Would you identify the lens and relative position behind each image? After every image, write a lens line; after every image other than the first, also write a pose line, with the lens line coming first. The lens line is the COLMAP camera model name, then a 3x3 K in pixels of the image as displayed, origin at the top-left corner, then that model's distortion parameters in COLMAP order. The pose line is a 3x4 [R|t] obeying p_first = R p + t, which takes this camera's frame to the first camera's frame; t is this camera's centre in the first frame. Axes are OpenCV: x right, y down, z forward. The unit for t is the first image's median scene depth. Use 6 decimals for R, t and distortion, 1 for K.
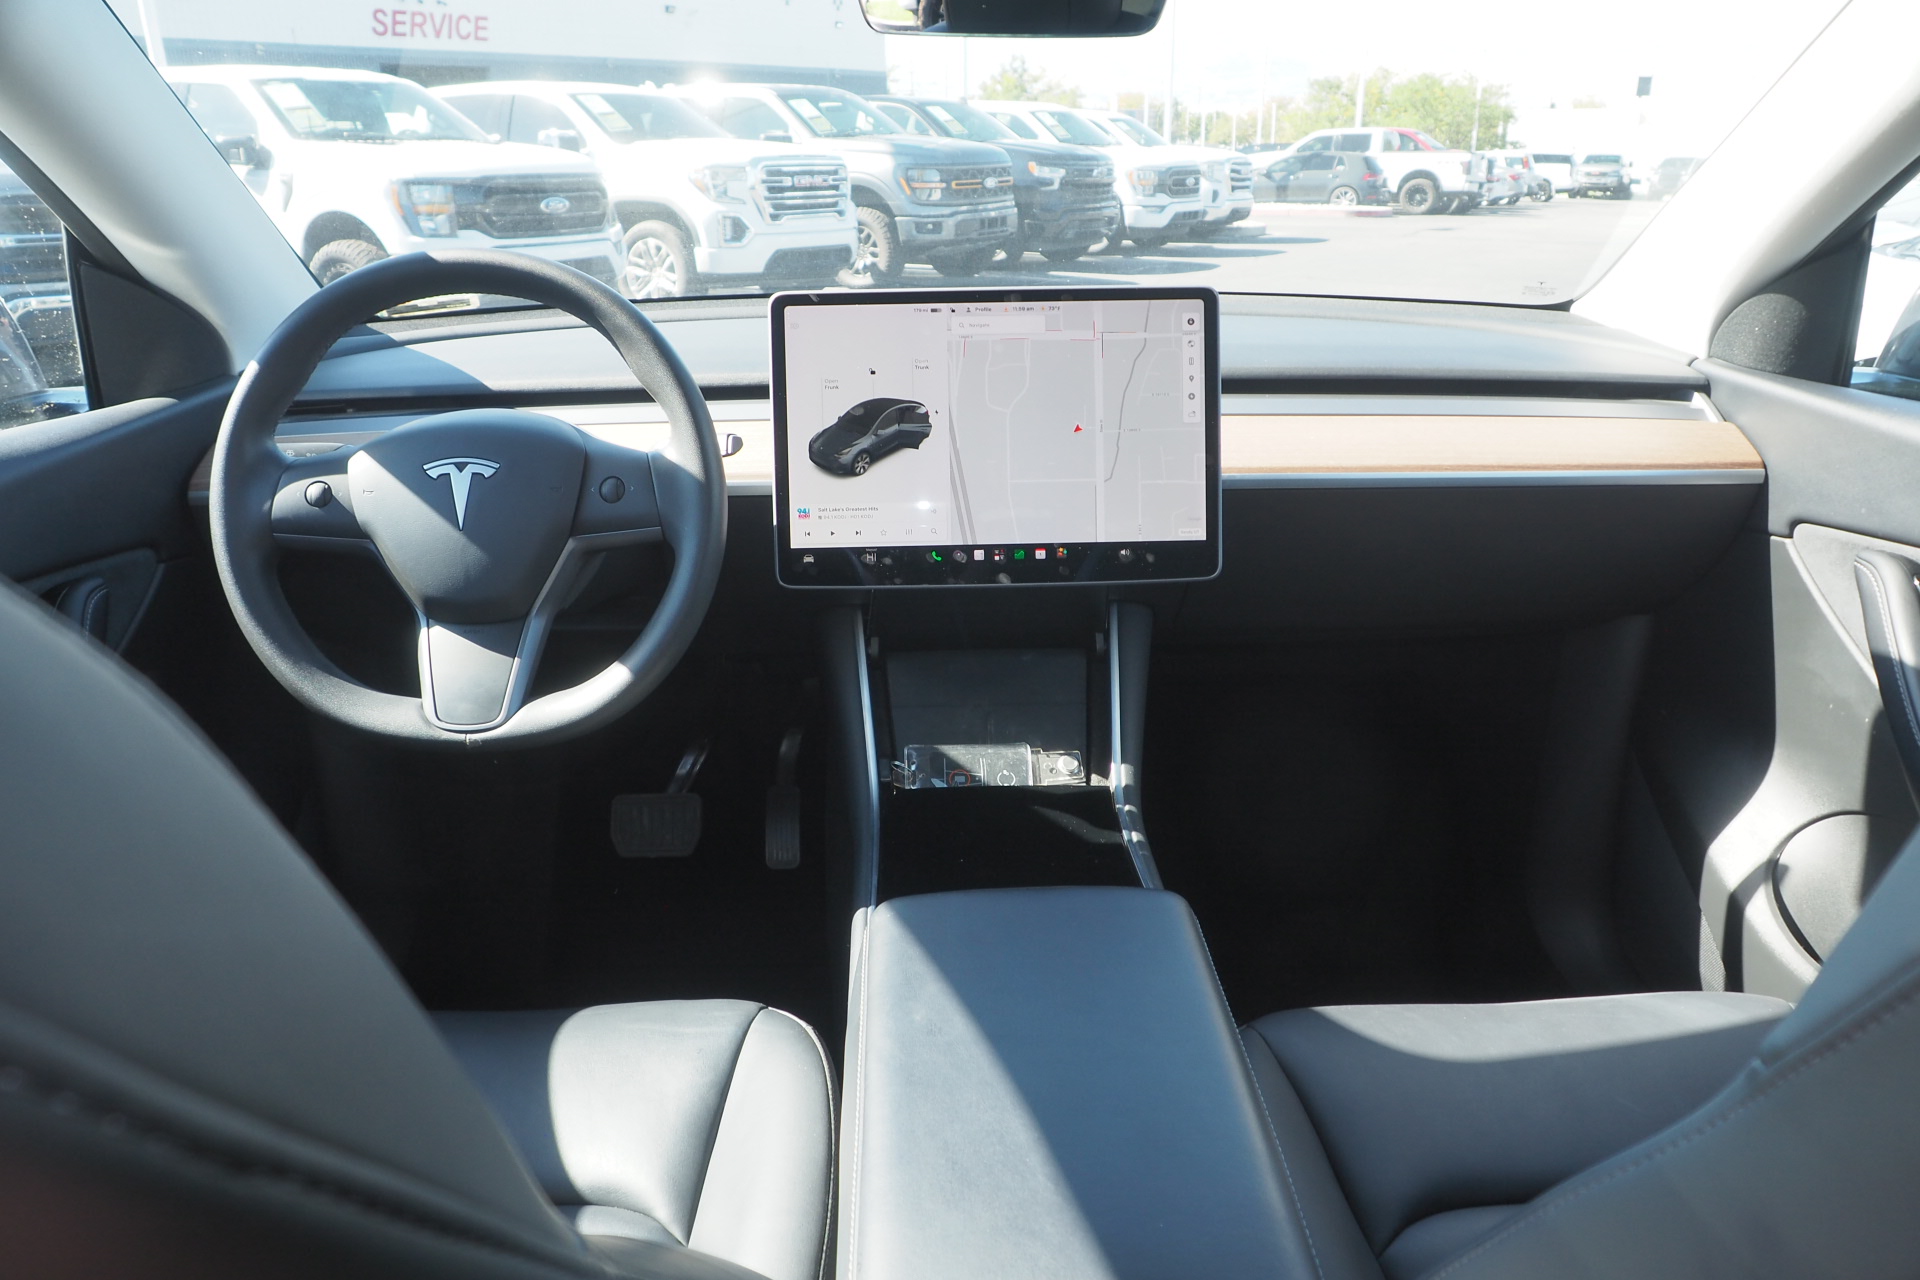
lens RADIAL K [[1369.2, 0, 949.4], [0, 1369.2, 640.3], [0, 0, 1]] dist [-0.029179, 0.002413]
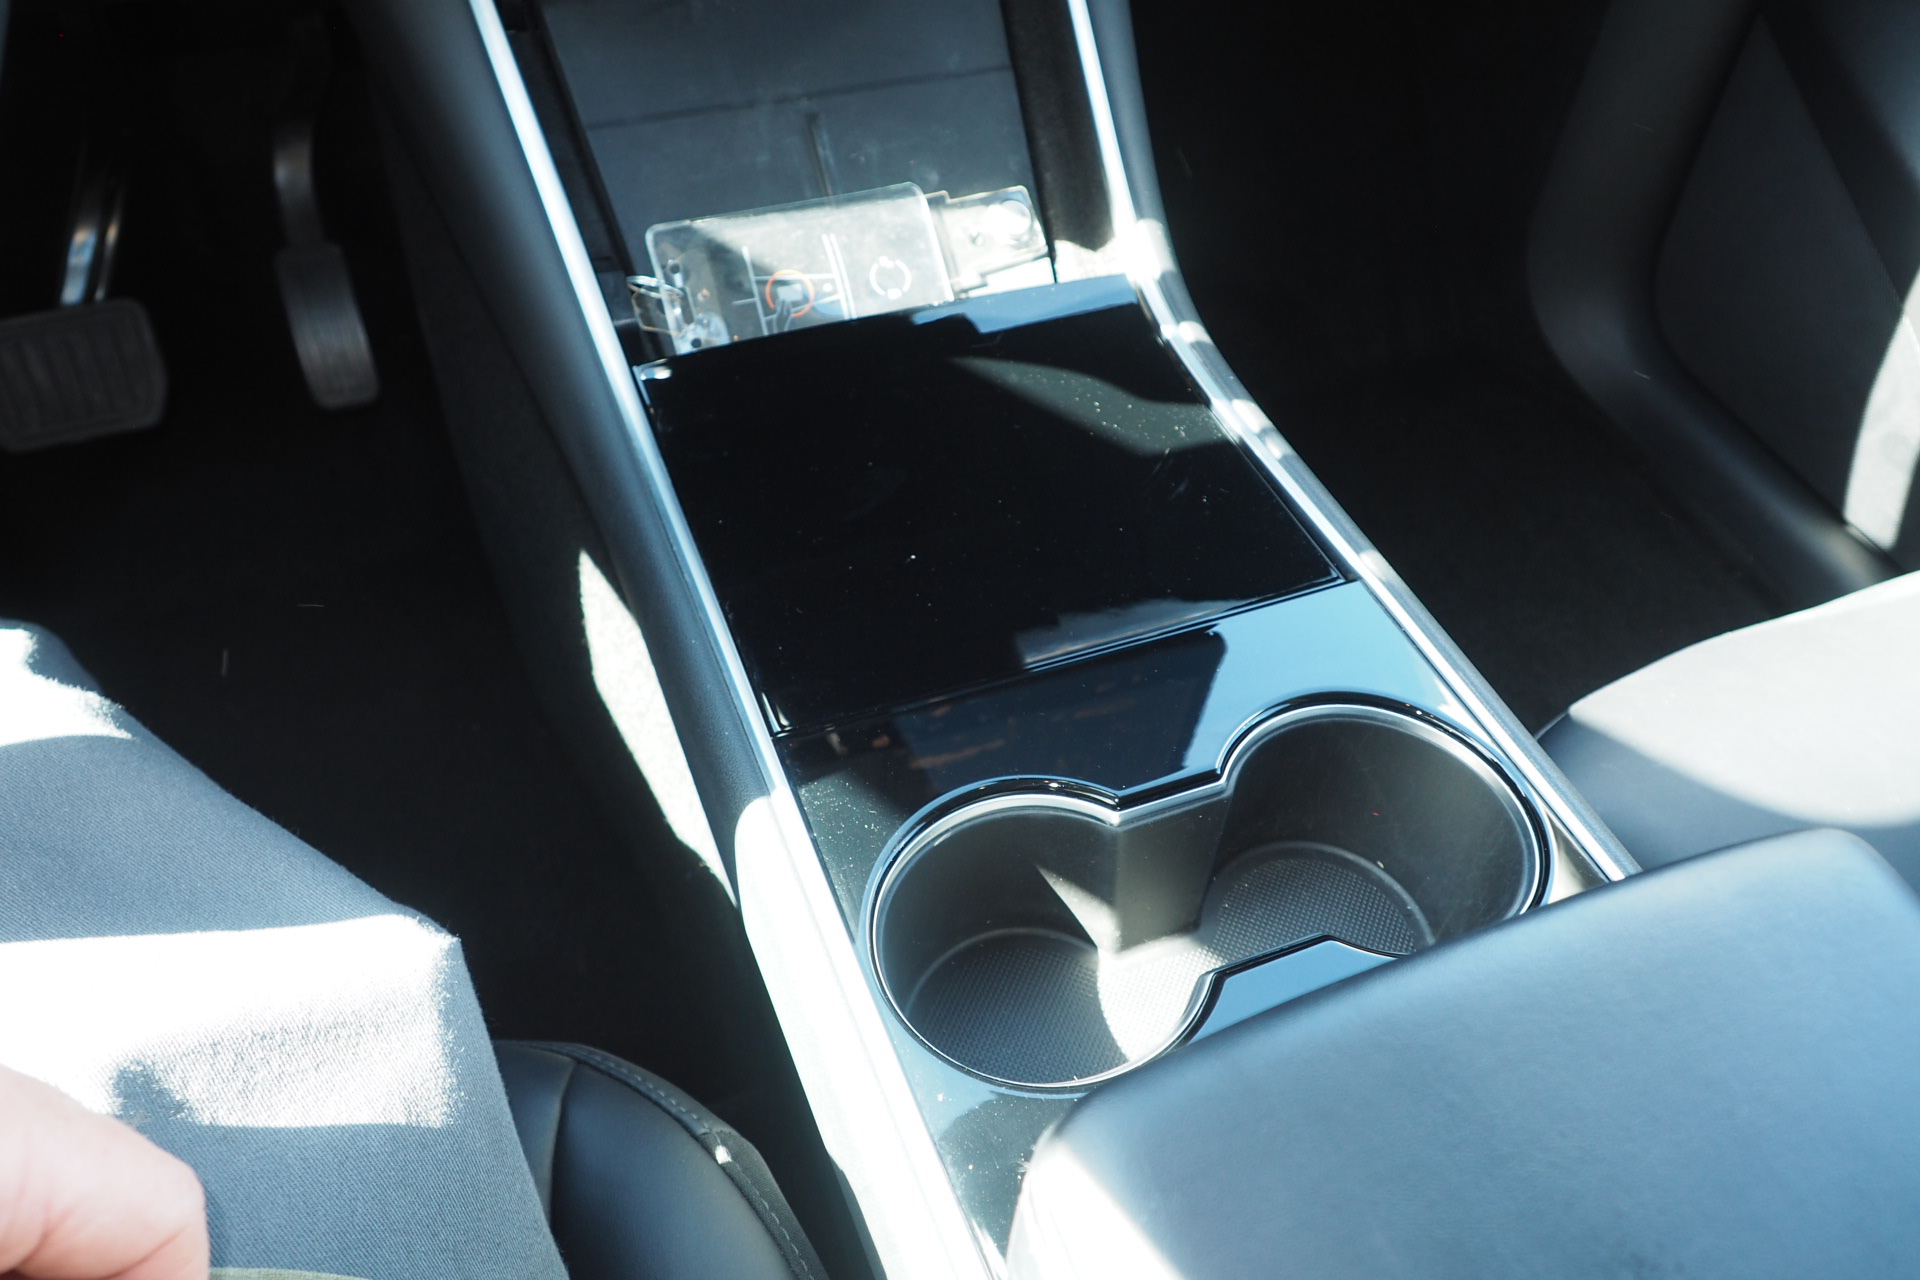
lens RADIAL K [[1463.4, 0, 925.3], [0, 1463.4, 643.7], [0, 0, 1]] dist [-0.039548, 0.006848]
pose [[0.945006, -0.210509, 0.250300, -0.100379], [0.056951, 0.859544, 0.507879, -0.040837], [-0.322057, -0.465694, 0.824262, 0.604326]]
